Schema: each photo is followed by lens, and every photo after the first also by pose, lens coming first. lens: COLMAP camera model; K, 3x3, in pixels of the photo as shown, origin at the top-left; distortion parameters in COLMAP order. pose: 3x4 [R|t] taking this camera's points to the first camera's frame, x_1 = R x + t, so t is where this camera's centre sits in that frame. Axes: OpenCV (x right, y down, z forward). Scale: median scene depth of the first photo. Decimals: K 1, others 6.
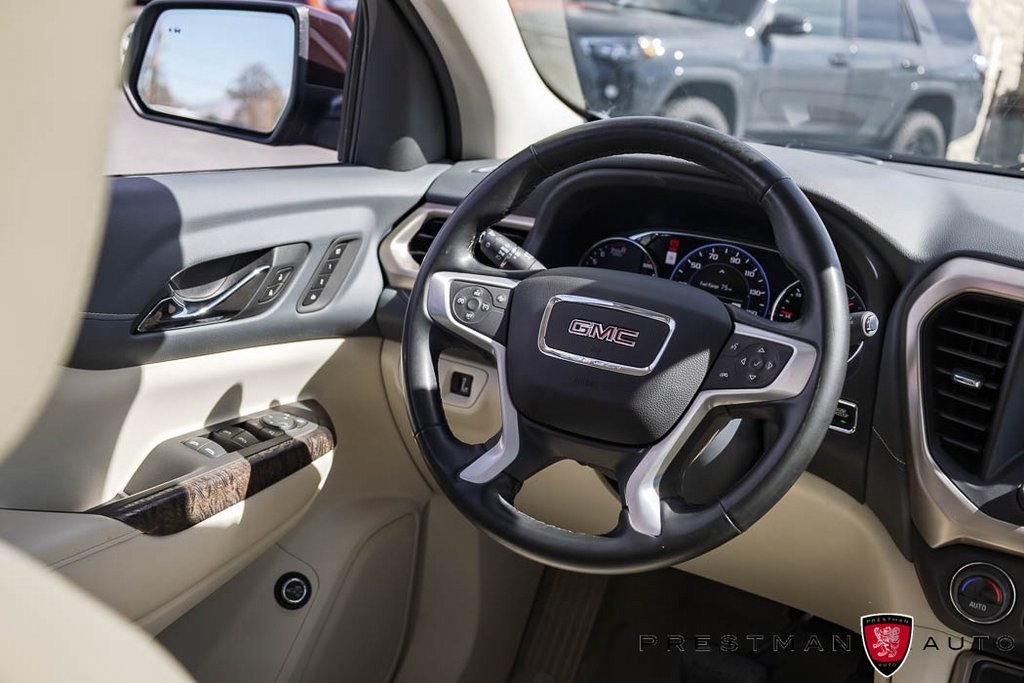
lens RADIAL K [[1167.6, 0, 512.0], [0, 1167.6, 341.5], [0, 0, 1]] dist [-0.011621, -0.001455]
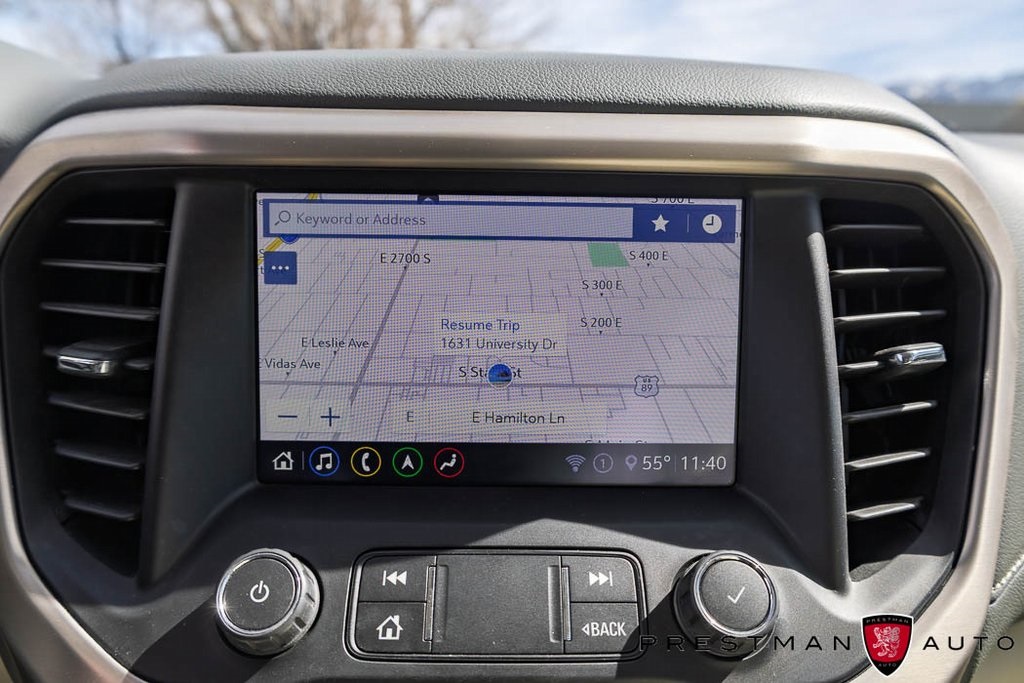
lens RADIAL K [[760.3, 0, 512.0], [0, 760.3, 341.5], [0, 0, 1]] dist [-0.007009, -0.002571]
pose [[0.858458, -0.182126, 0.479458, 0.372397], [0.195707, 0.980415, 0.022009, 0.048293], [-0.474076, 0.074939, 0.877289, 0.640253]]
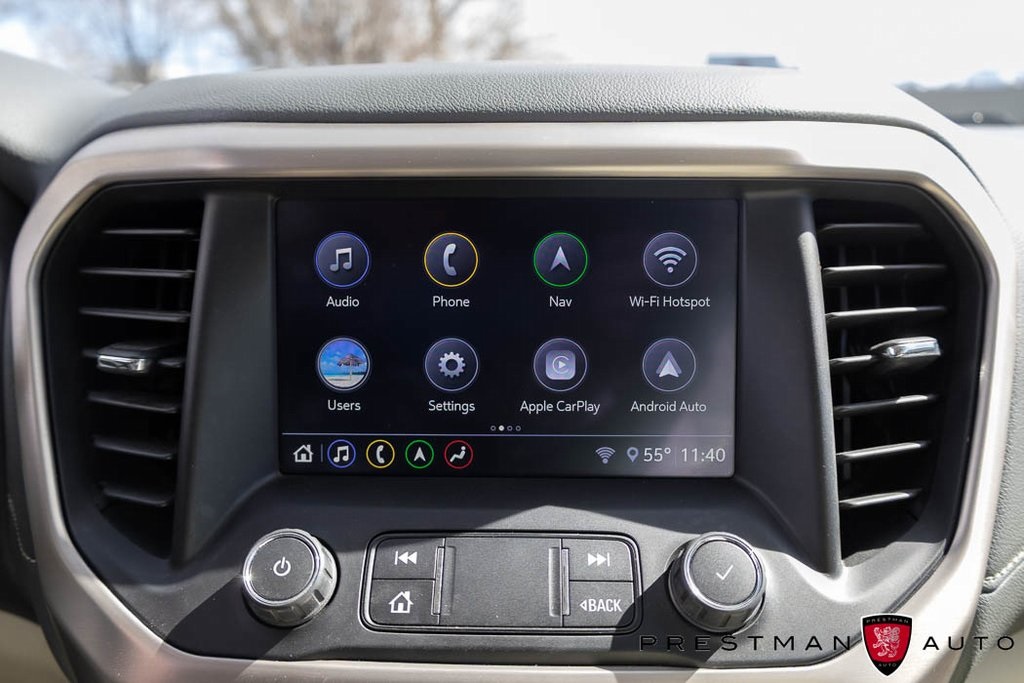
lens RADIAL K [[840.0, 0, 512.0], [0, 840.0, 341.5], [0, 0, 1]] dist [0.006150, 0.006141]
pose [[0.879309, -0.179250, 0.441231, 0.360469], [0.204405, 0.978838, -0.009698, 0.058163], [-0.430155, 0.098717, 0.897341, 0.593252]]
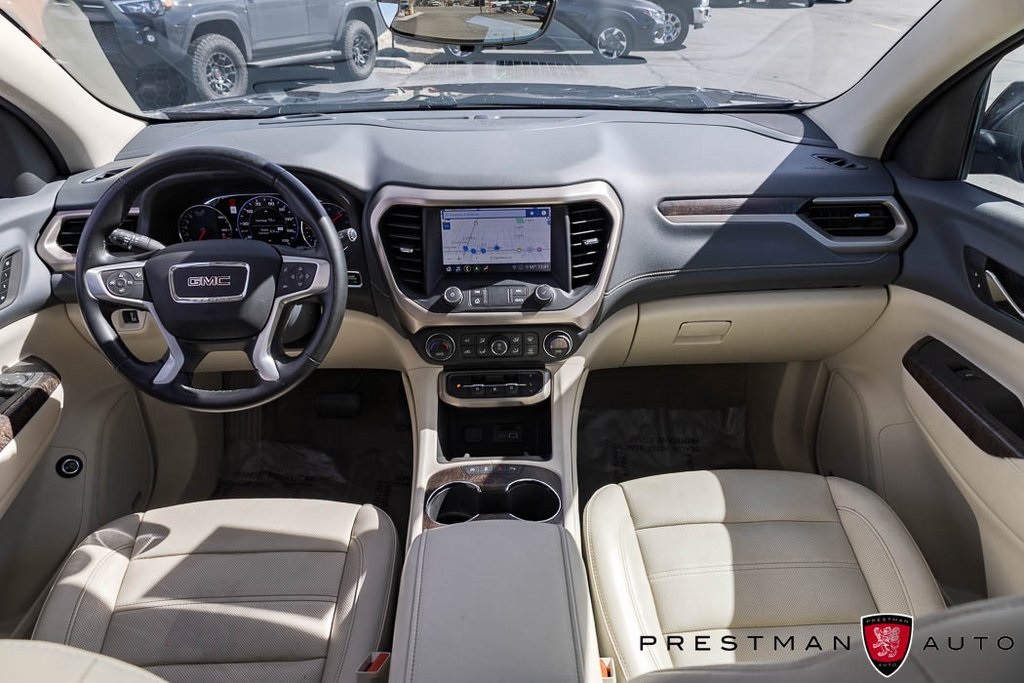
lens RADIAL K [[659.1, 0, 519.8], [0, 659.1, 349.8], [0, 0, 1]] dist [0.000761, -0.003073]
pose [[0.845113, -0.340704, 0.411952, 0.027149], [0.220152, 0.924028, 0.312577, -0.111918], [-0.487152, -0.173471, 0.855915, -0.090634]]
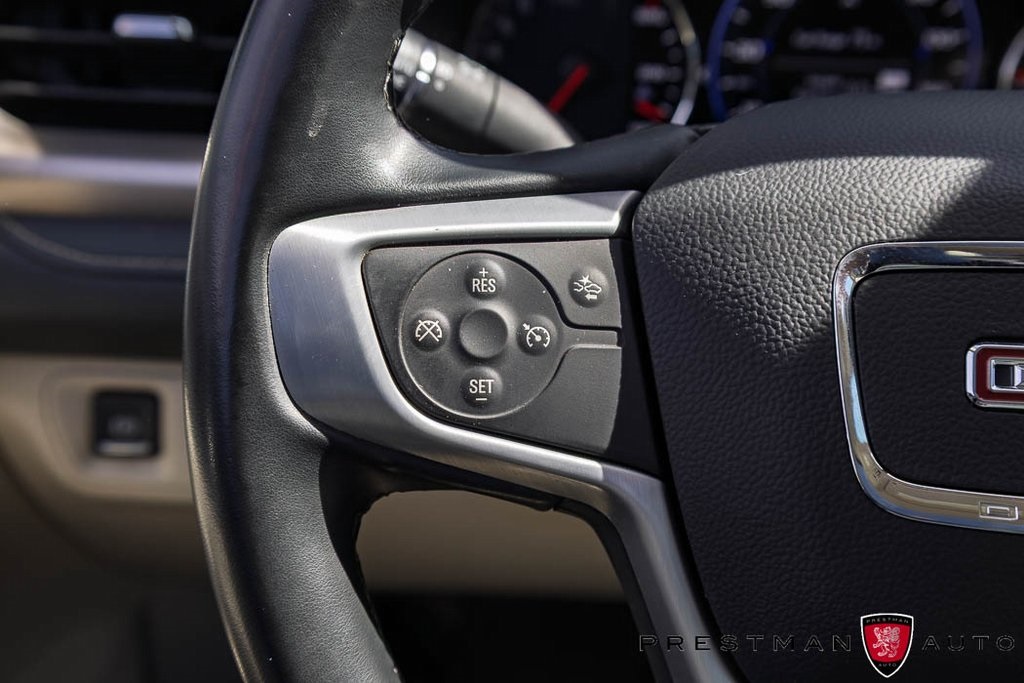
lens RADIAL K [[1248.5, 0, 512.0], [0, 1248.5, 341.5], [0, 0, 1]] dist [0.101674, -0.008070]
pose [[0.912682, -0.259279, 0.315891, -0.113011], [0.178664, 0.948336, 0.262178, -0.100136], [-0.367548, -0.182847, 0.911853, 0.744010]]
